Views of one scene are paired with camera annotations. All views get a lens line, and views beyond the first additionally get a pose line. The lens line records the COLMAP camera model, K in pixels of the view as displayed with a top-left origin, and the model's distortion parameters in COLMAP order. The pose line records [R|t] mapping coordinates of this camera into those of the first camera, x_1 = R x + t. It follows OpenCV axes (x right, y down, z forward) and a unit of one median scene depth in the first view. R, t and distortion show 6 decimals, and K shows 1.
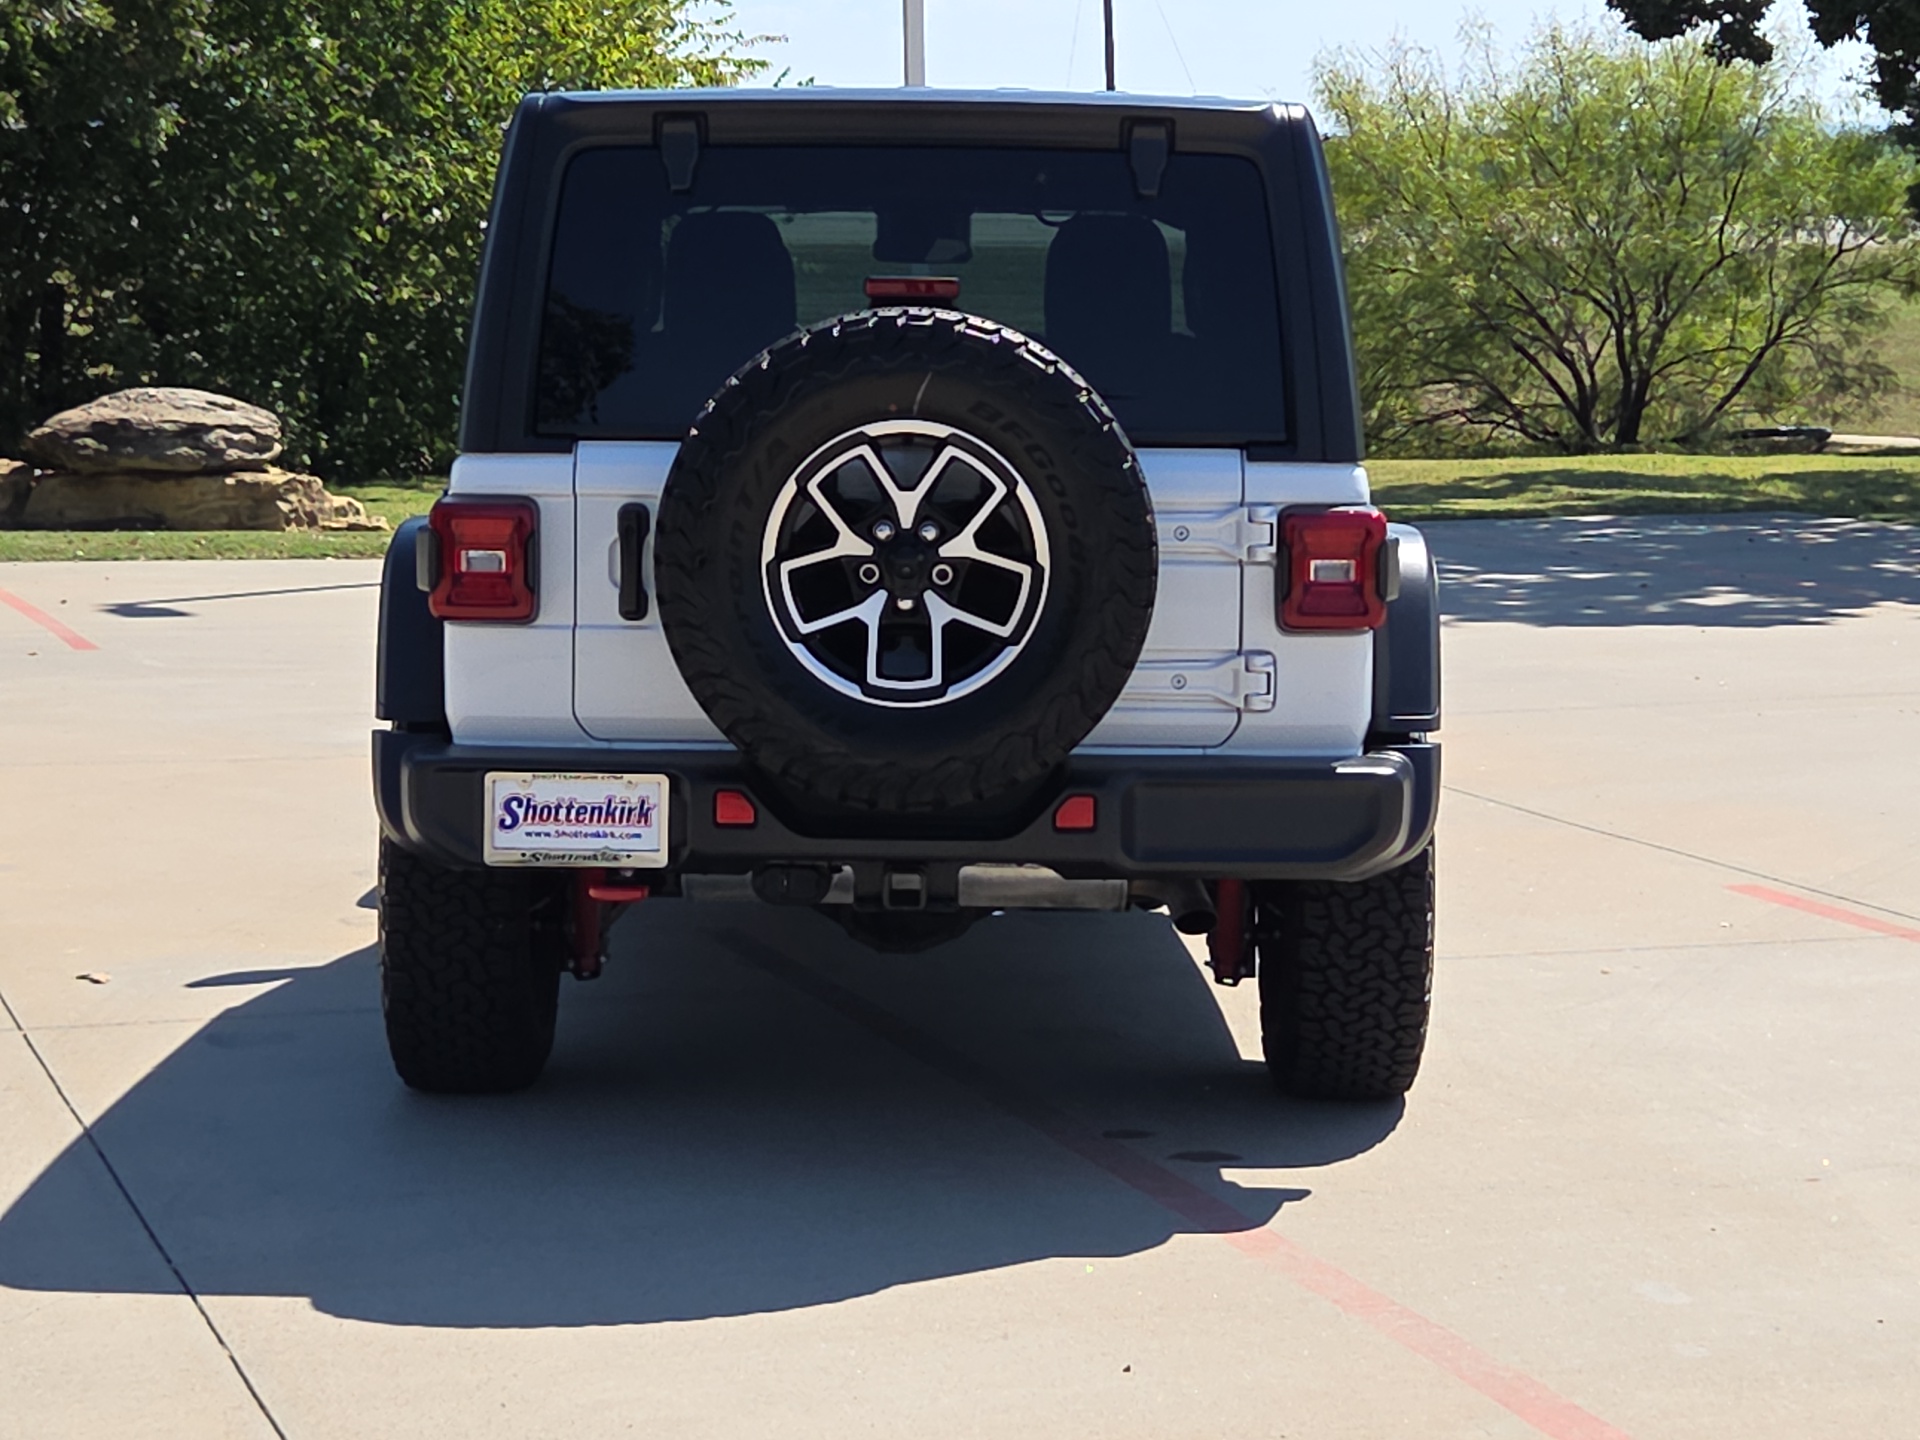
lens RADIAL K [[4205.2, 0, 972.8], [0, 4205.2, 727.6], [0, 0, 1]] dist [-0.039795, 0.000000]
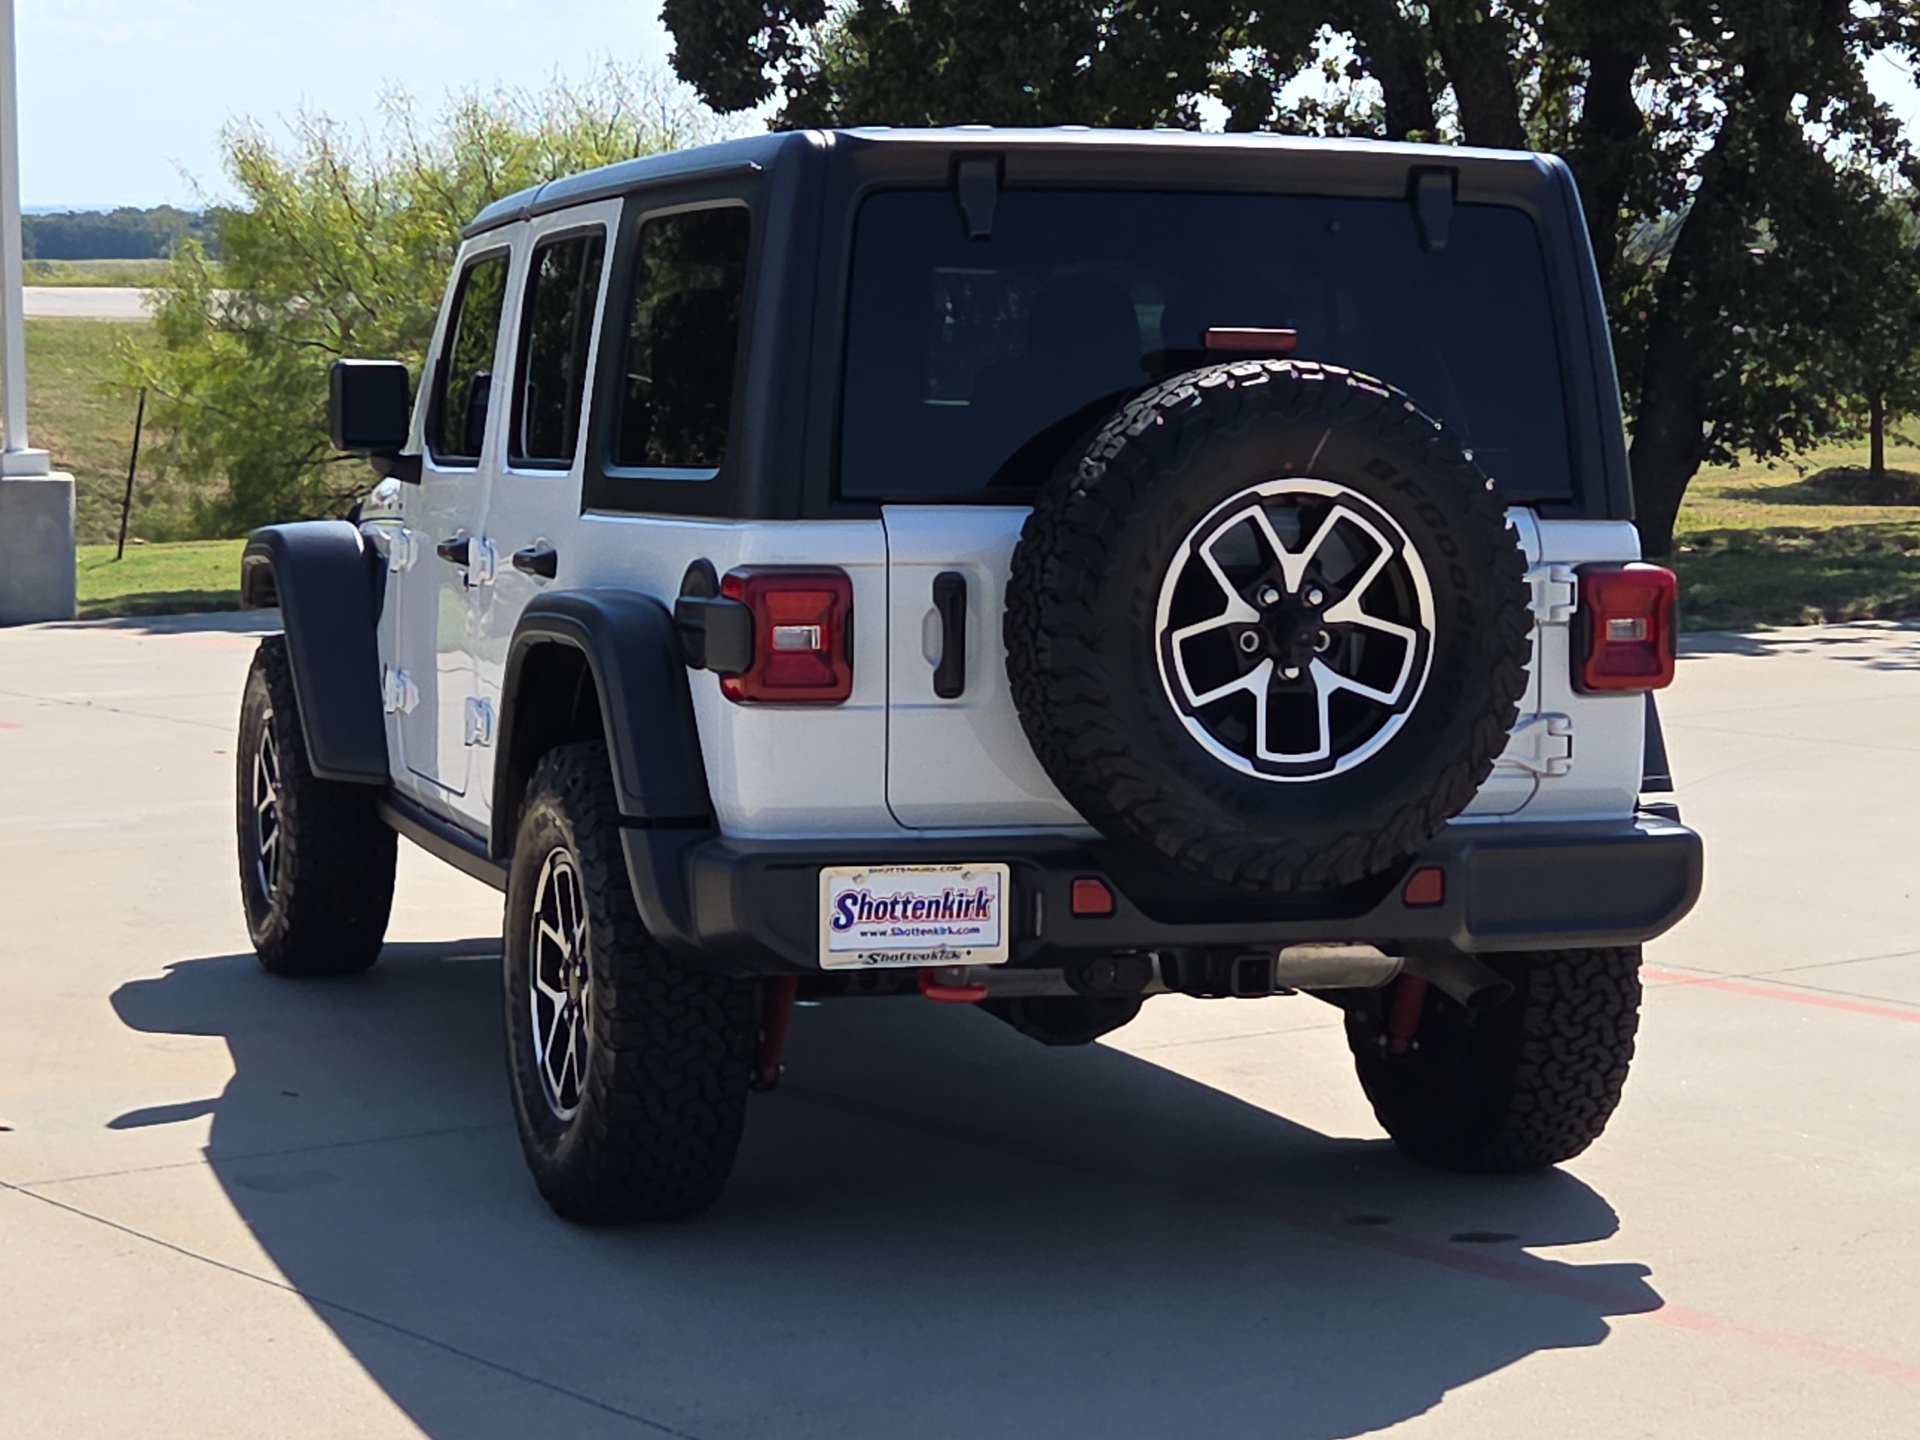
lens RADIAL K [[4205.2, 0, 965.0], [0, 4205.2, 711.1], [0, 0, 1]] dist [-0.039795, 0.000000]
pose [[0.946248, -0.026023, 0.322394, -0.379801], [0.033325, 0.999297, -0.017150, -0.006764], [-0.321721, 0.026972, 0.946450, 0.122768]]
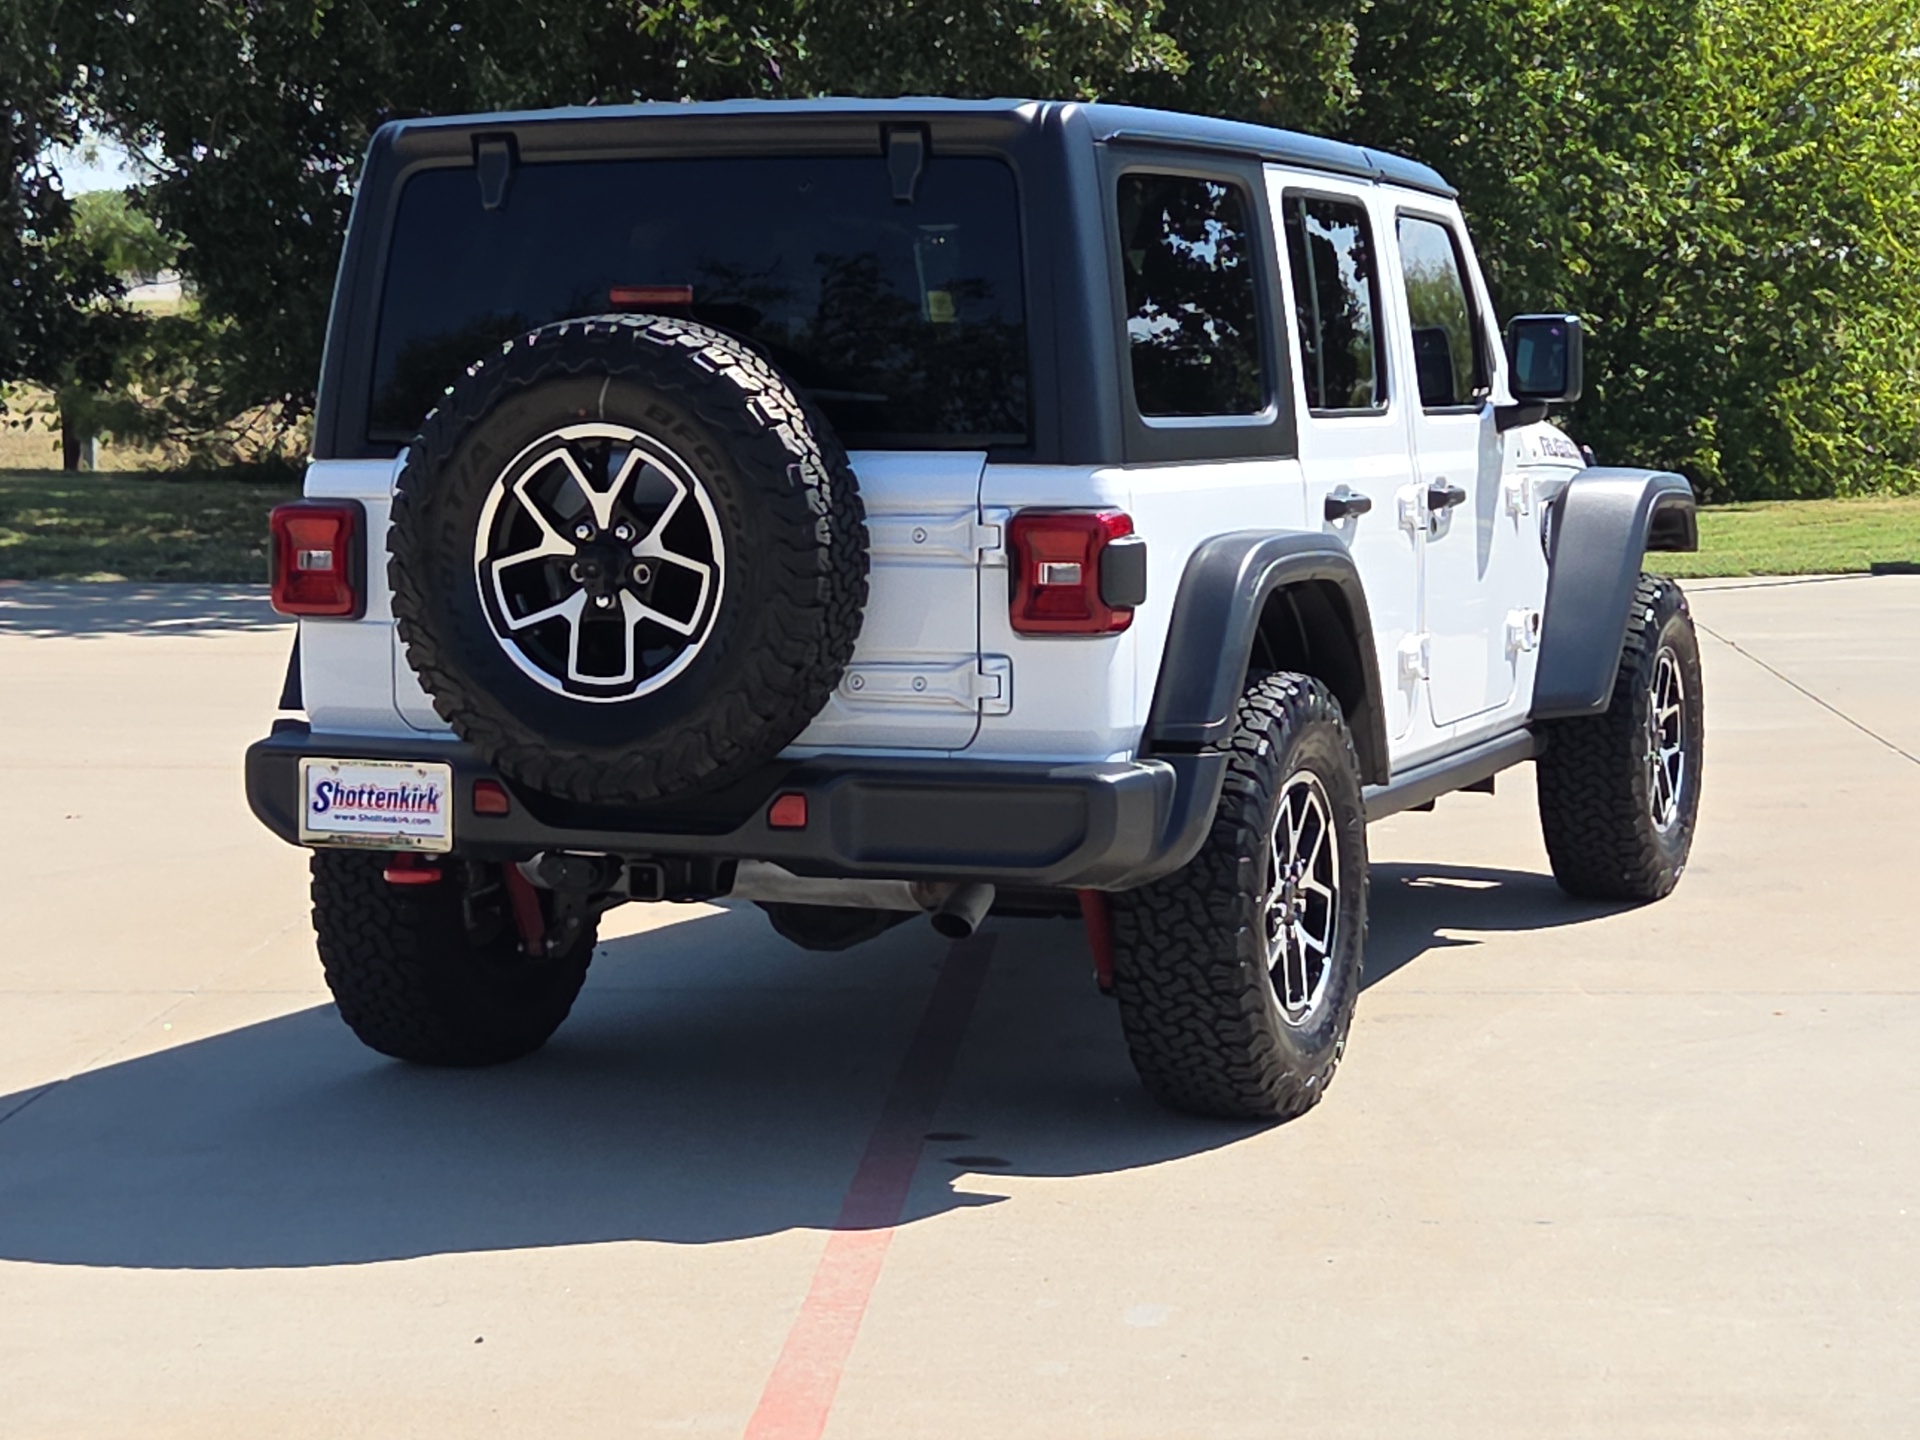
lens RADIAL K [[4205.2, 0, 962.6], [0, 4205.2, 722.3], [0, 0, 1]] dist [-0.039795, 0.000000]
pose [[0.923915, 0.019246, -0.382113, 0.446338], [-0.023407, 0.999707, -0.006244, 0.004305], [0.381880, 0.014713, 0.924095, 0.078292]]
